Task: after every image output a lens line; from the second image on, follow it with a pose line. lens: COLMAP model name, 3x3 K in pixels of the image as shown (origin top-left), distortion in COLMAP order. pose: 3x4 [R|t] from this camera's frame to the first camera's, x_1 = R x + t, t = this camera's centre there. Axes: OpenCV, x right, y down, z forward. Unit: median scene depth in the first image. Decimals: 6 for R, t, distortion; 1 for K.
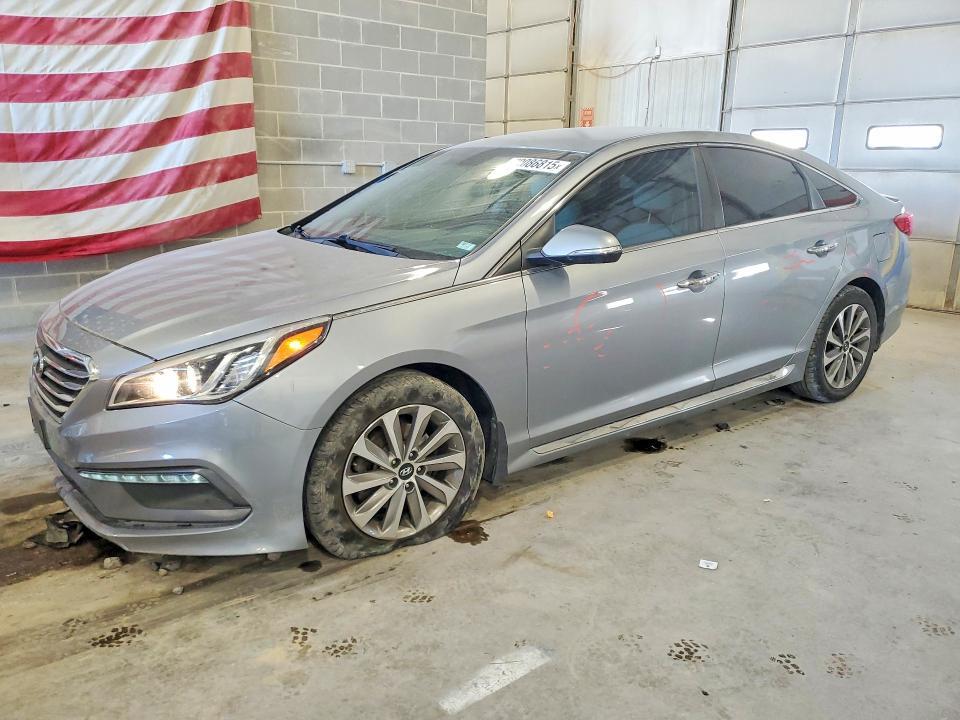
lens RADIAL K [[729.0, 0, 480.0], [0, 729.0, 360.0], [0, 0, 1]] dist [0.121080, -0.177670]
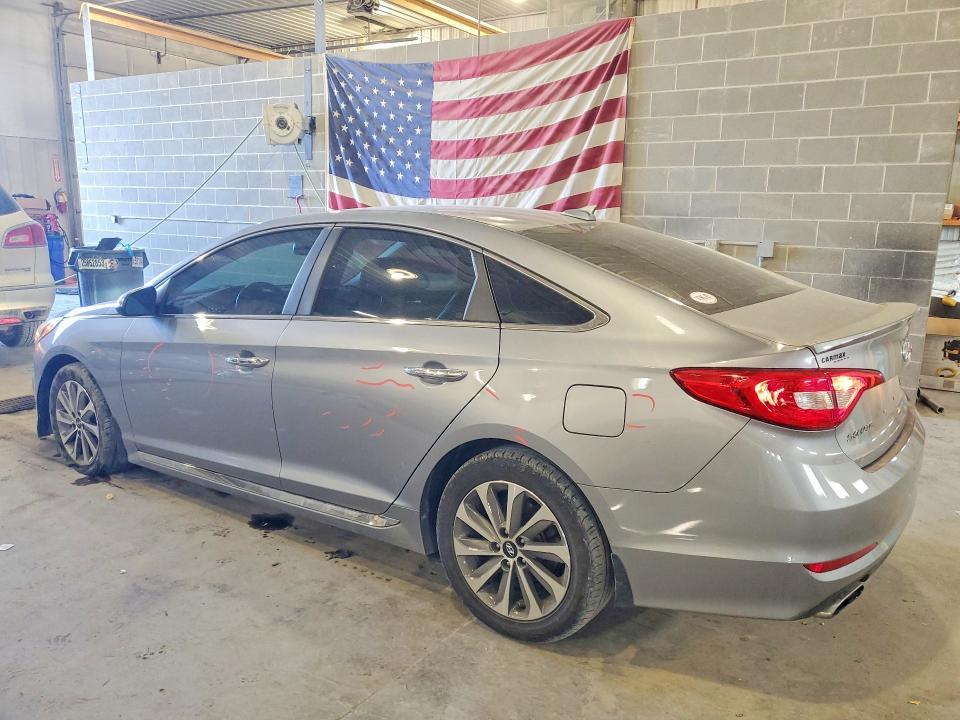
lens RADIAL K [[723.8, 0, 451.5], [0, 723.8, 357.0], [0, 0, 1]] dist [0.214459, -0.285681]
pose [[0.303192, 0.167309, -0.938127, 0.786086], [-0.266295, 0.960121, 0.085168, -0.161071], [0.914965, 0.223997, 0.335655, 0.554215]]
